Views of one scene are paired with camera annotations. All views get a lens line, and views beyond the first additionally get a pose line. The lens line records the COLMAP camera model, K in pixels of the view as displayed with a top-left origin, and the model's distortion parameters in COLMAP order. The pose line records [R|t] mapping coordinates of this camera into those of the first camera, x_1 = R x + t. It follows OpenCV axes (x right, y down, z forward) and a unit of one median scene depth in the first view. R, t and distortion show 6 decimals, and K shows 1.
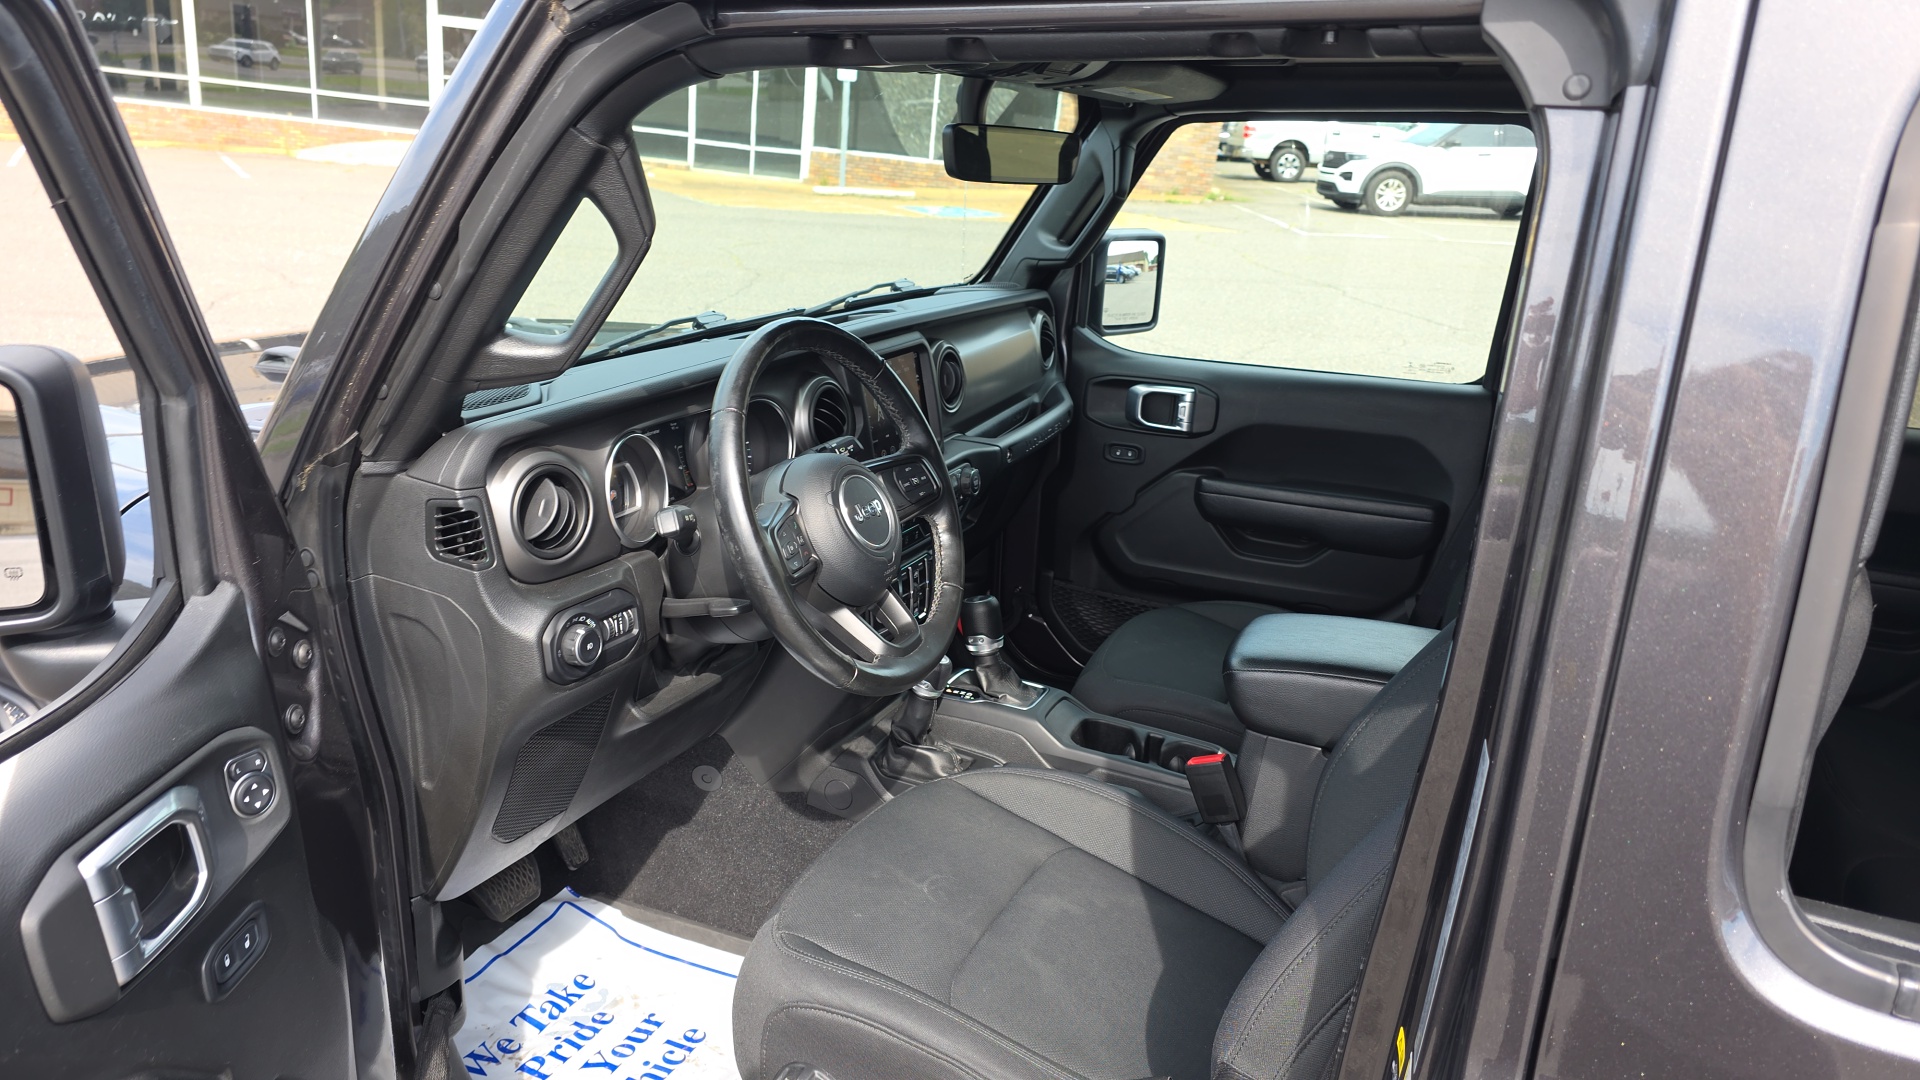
lens RADIAL K [[1313.3, 0, 941.7], [0, 1313.3, 547.0], [0, 0, 1]] dist [0.053497, -0.062780]
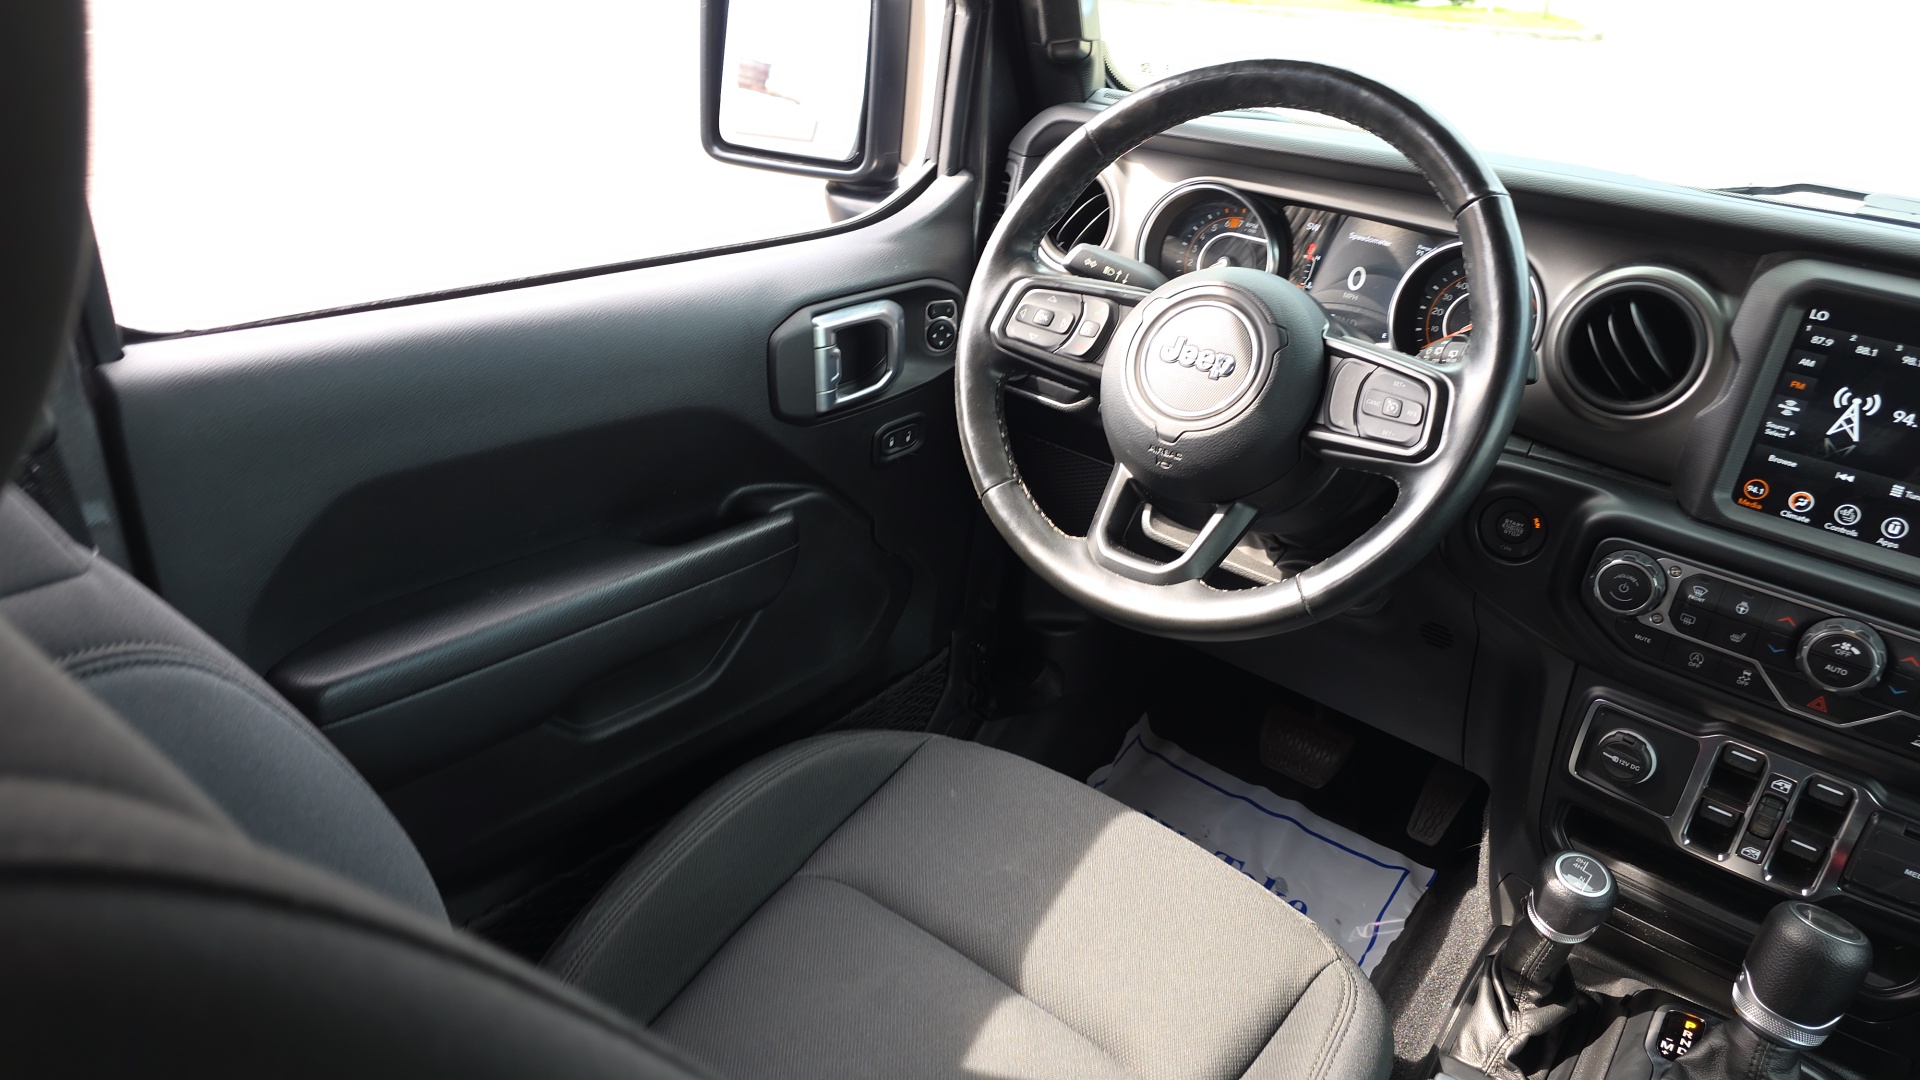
lens RADIAL K [[1299.0, 0, 960.6], [0, 1299.0, 533.3], [0, 0, 1]] dist [0.059161, -0.055995]
pose [[-0.201428, 0.375714, -0.904580, 0.456301], [-0.394642, 0.814107, 0.426013, -0.145447], [0.896485, 0.442796, -0.015711, 0.739193]]
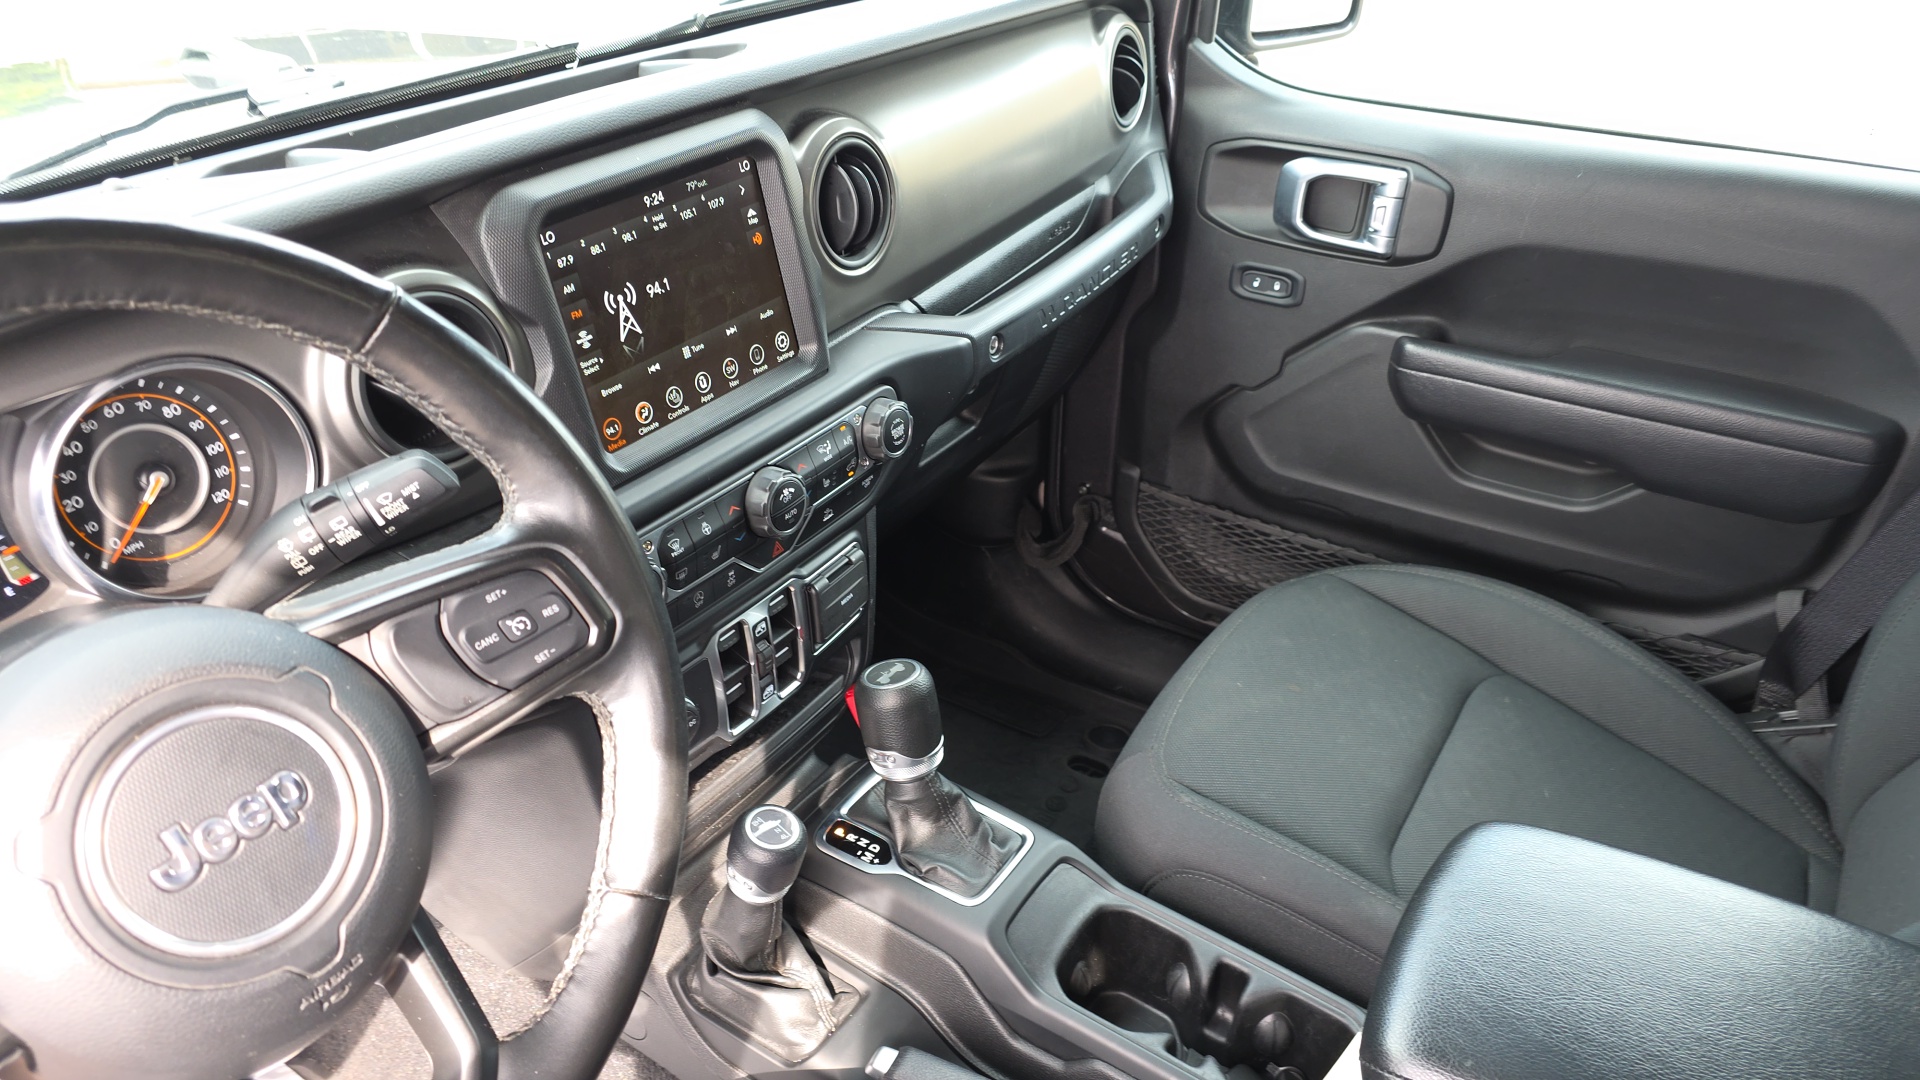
lens RADIAL K [[1300.6, 0, 940.8], [0, 1300.6, 564.2], [0, 0, 1]] dist [0.053801, -0.071927]
pose [[0.987057, 0.048505, -0.152861, 0.128189], [-0.007270, 0.965718, 0.259491, -0.137894], [0.160208, -0.255021, 0.953571, 0.576756]]
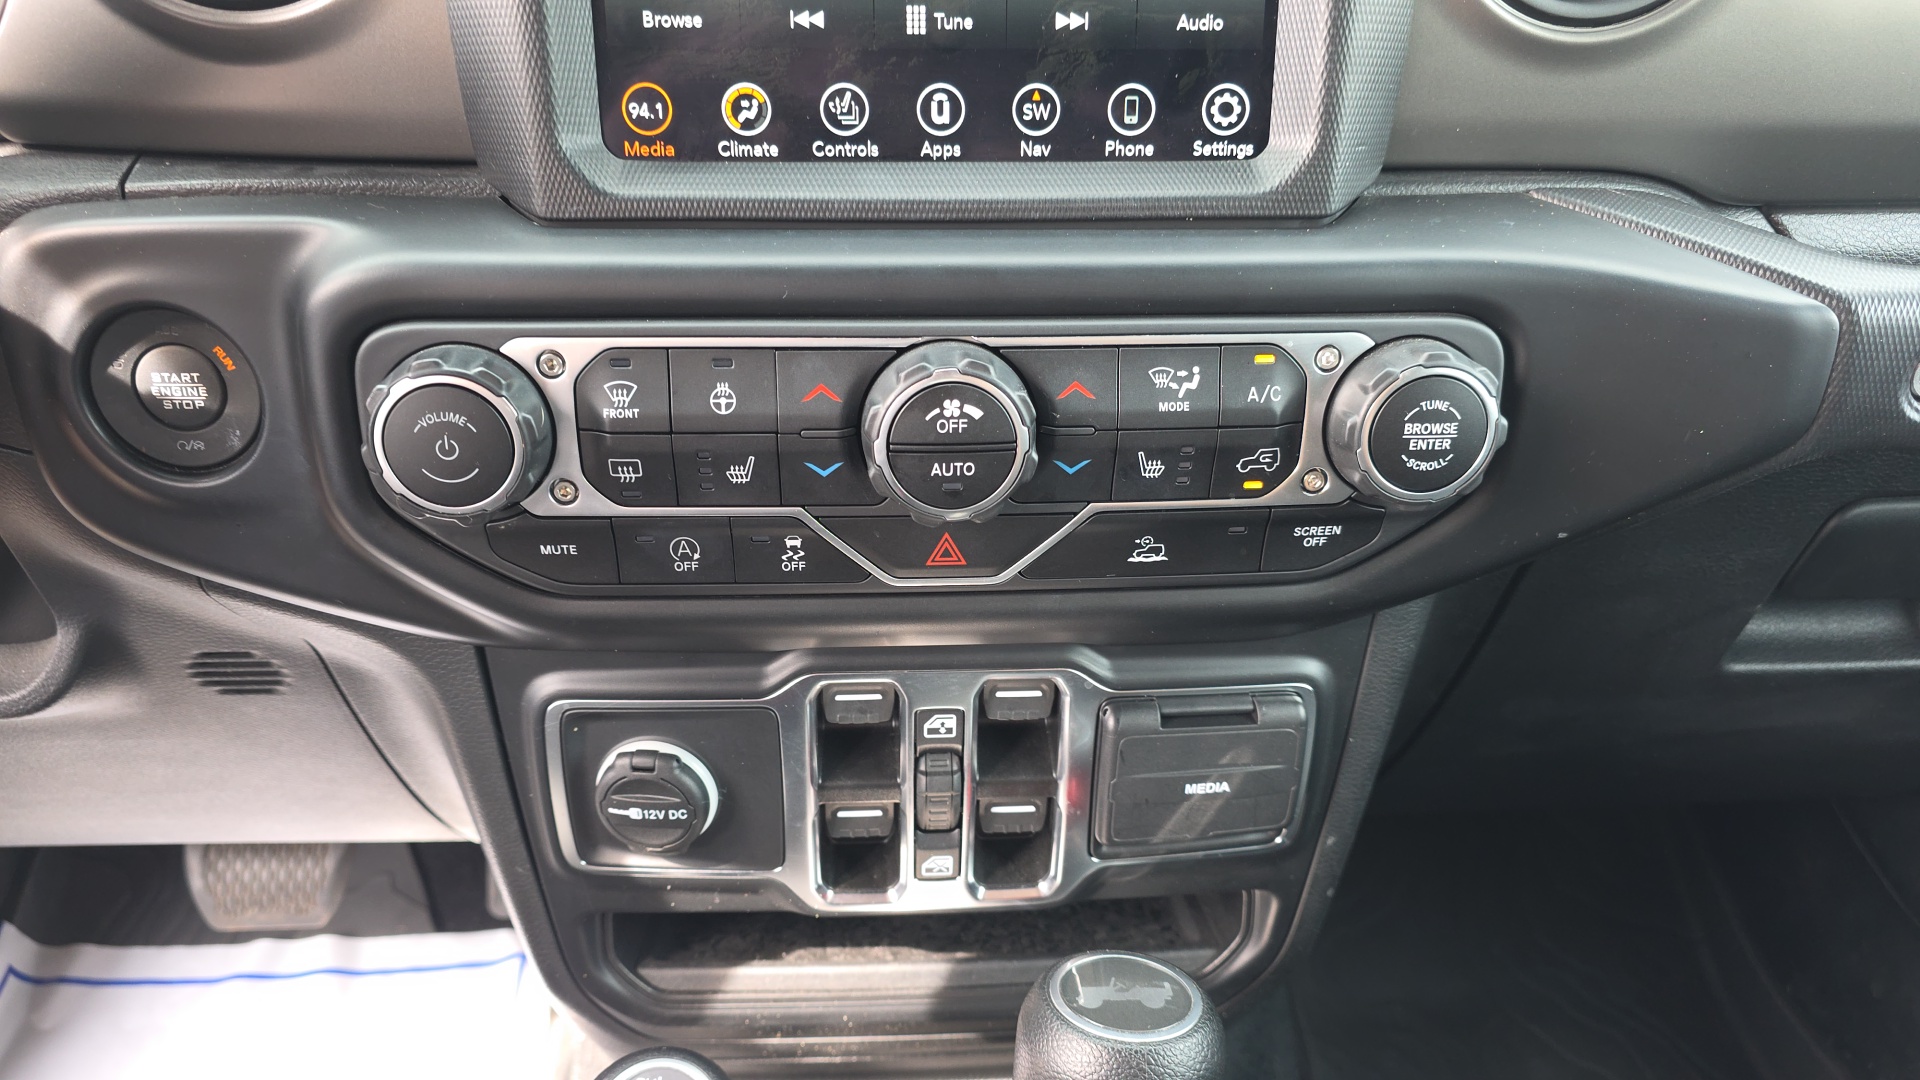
lens RADIAL K [[1341.7, 0, 958.2], [0, 1341.7, 571.4], [0, 0, 1]] dist [0.048575, -0.079565]
pose [[0.493388, 0.398390, -0.773210, 0.156123], [-0.265855, 0.915472, 0.302047, -0.077266], [0.828184, 0.056535, 0.557597, 0.918215]]
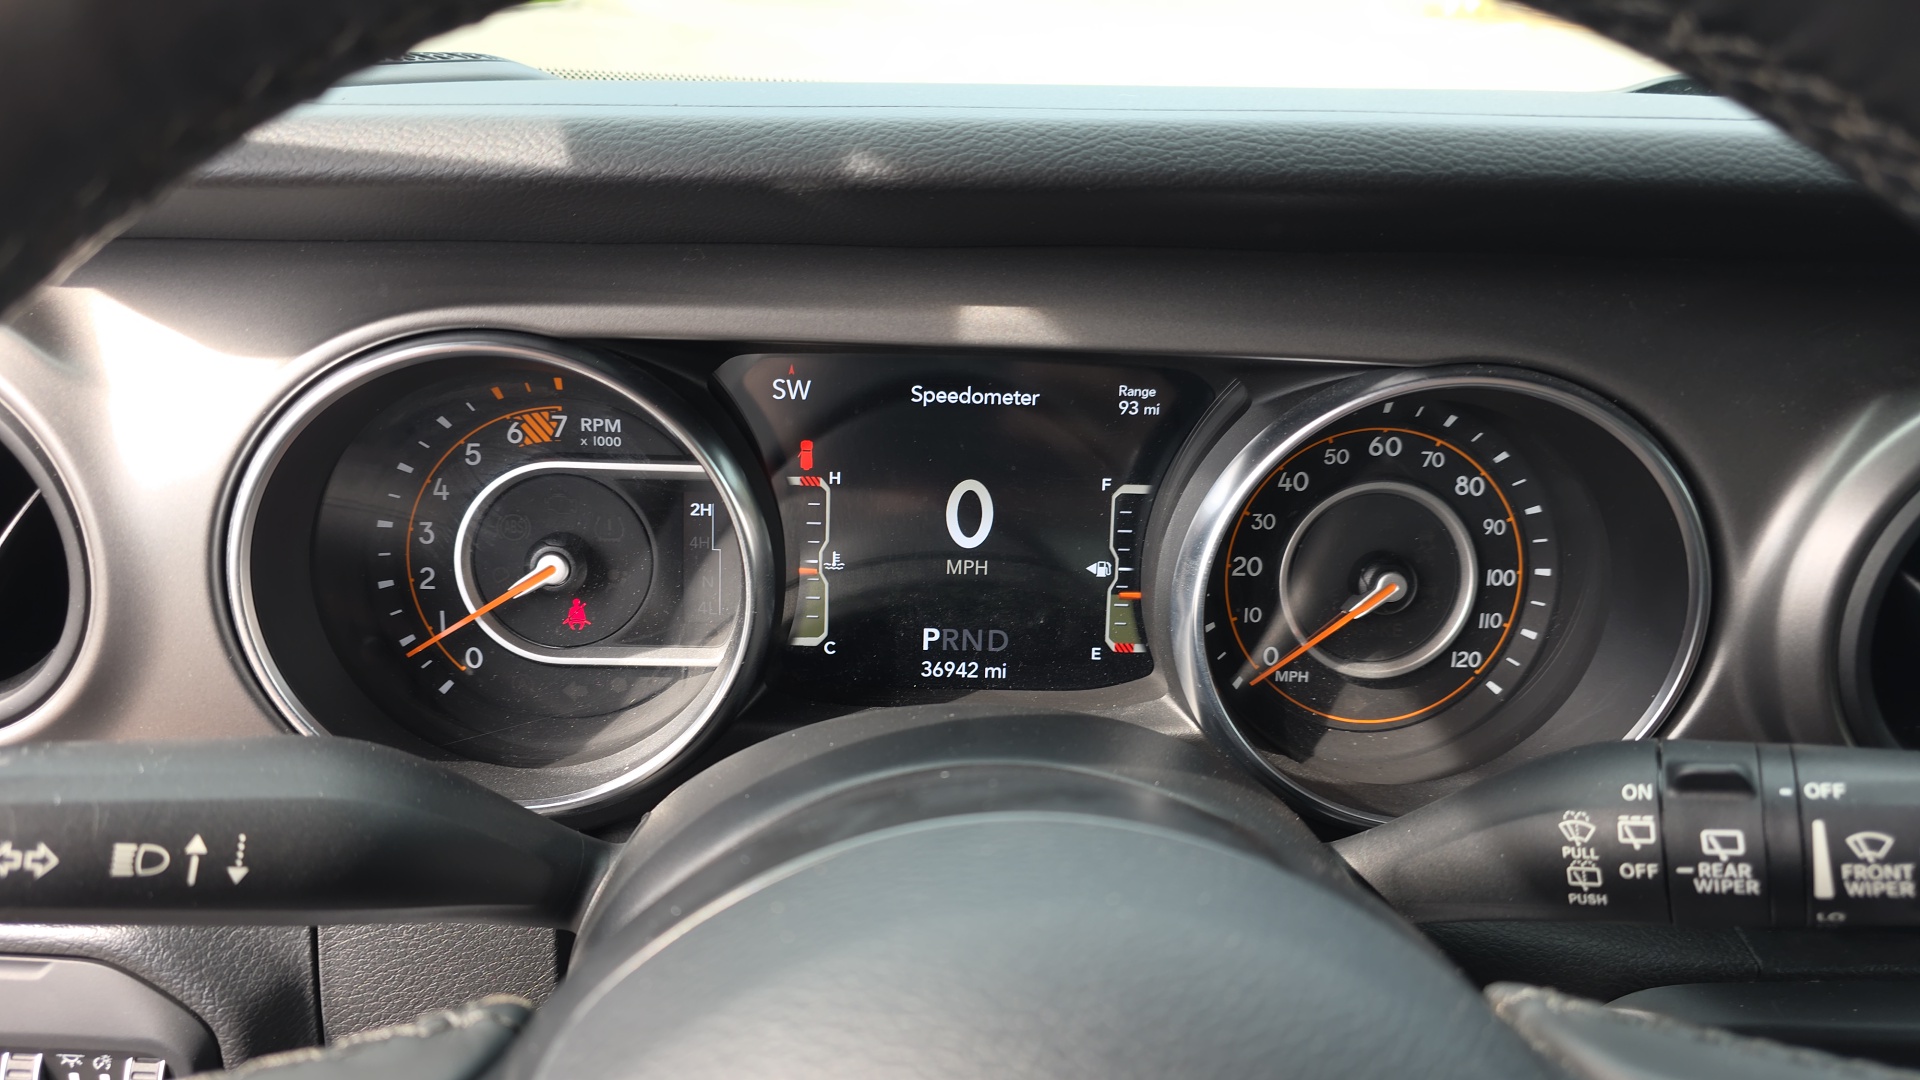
lens RADIAL K [[1329.7, 0, 943.4], [0, 1329.7, 536.9], [0, 0, 1]] dist [0.038971, -0.066950]
pose [[0.466419, 0.336279, -0.818150, -0.010678], [-0.298764, 0.930455, 0.212117, -0.094449], [0.832583, 0.145498, 0.534450, 0.729075]]
